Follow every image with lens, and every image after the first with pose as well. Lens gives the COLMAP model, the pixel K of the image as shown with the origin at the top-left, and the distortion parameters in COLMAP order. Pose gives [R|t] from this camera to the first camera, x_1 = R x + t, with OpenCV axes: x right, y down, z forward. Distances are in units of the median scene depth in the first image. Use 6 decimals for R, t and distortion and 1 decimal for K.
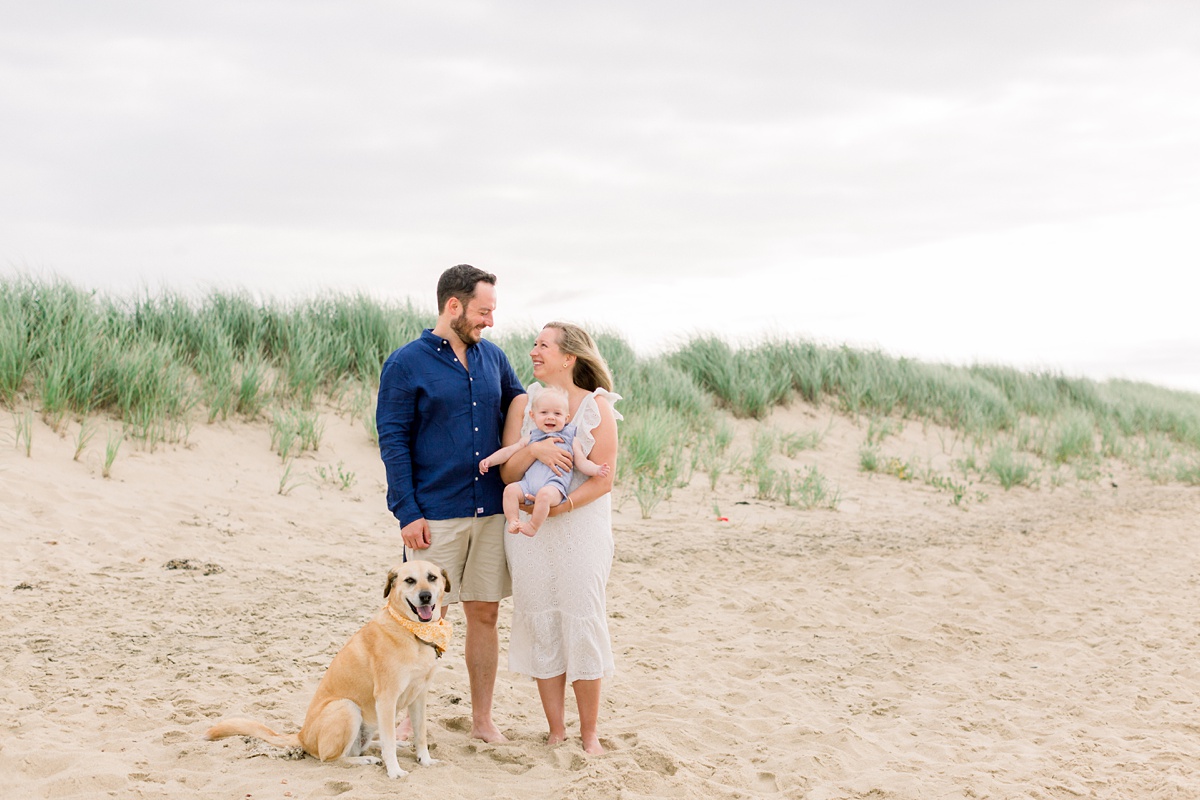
lens RADIAL K [[1771.9, 0, 601.0], [0, 1771.9, 338.9], [0, 0, 1]] dist [0.023891, 0.009608]
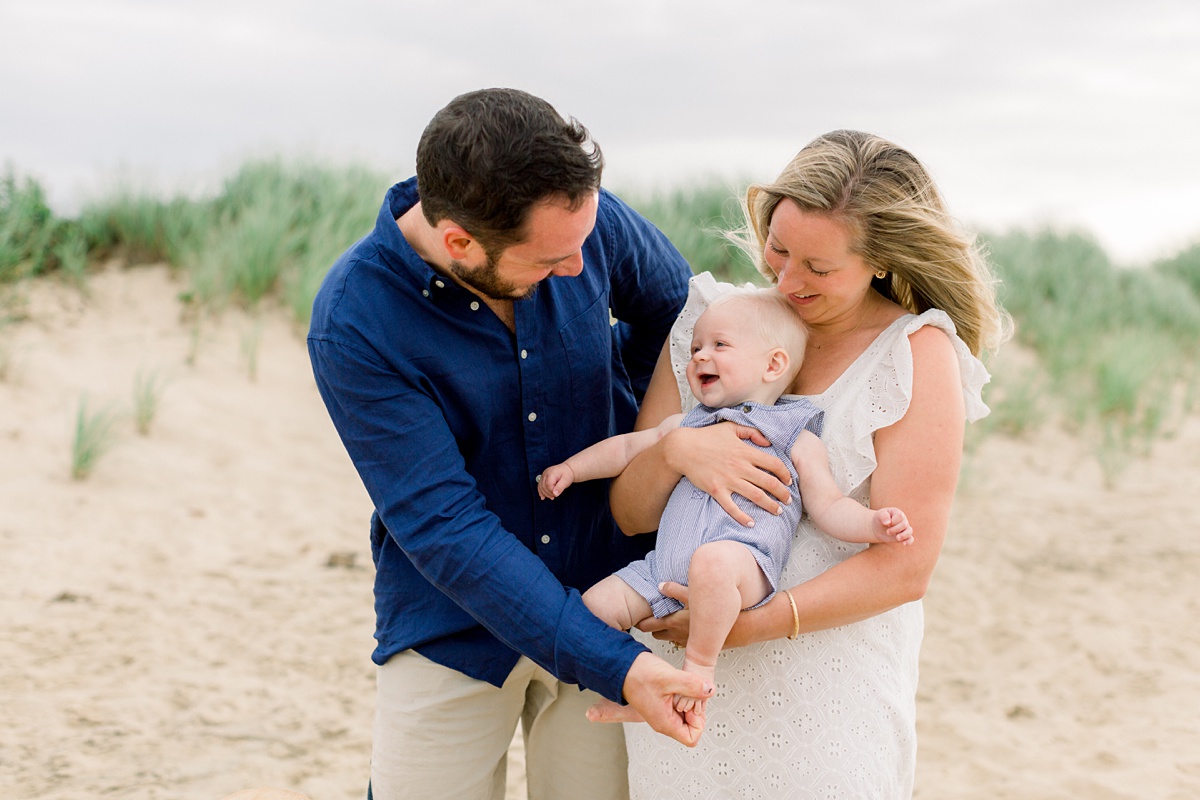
lens RADIAL K [[1771.9, 0, 601.0], [0, 1771.9, 338.9], [0, 0, 1]] dist [0.023891, 0.009608]
pose [[0.963190, 0.014248, -0.268443, 0.019055], [-0.001242, 0.998820, 0.048557, 0.010026], [0.268818, -0.046436, 0.962071, 0.285048]]
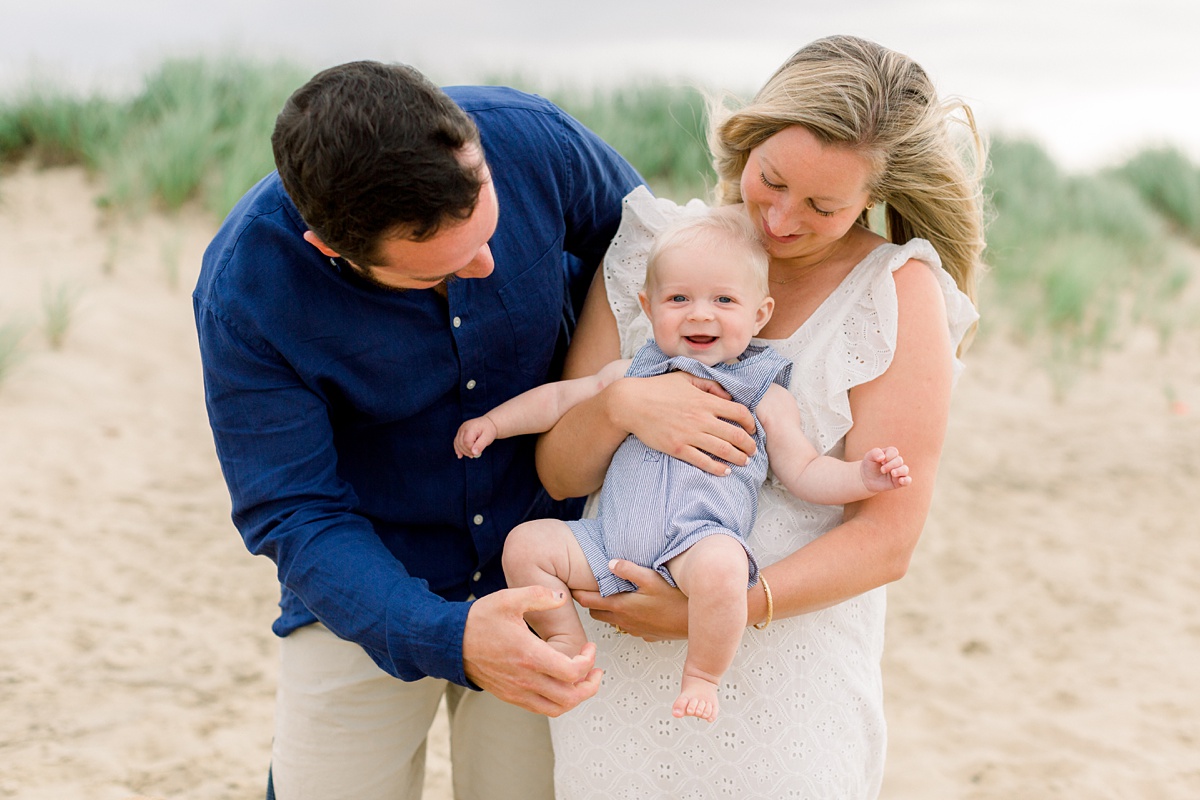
lens RADIAL K [[1771.9, 0, 601.0], [0, 1771.9, 338.9], [0, 0, 1]] dist [0.023891, 0.009608]
pose [[0.971536, 0.031211, -0.234828, 0.013889], [-0.006968, 0.994619, 0.103364, 0.008862], [0.236790, -0.098786, 0.966526, 0.307219]]
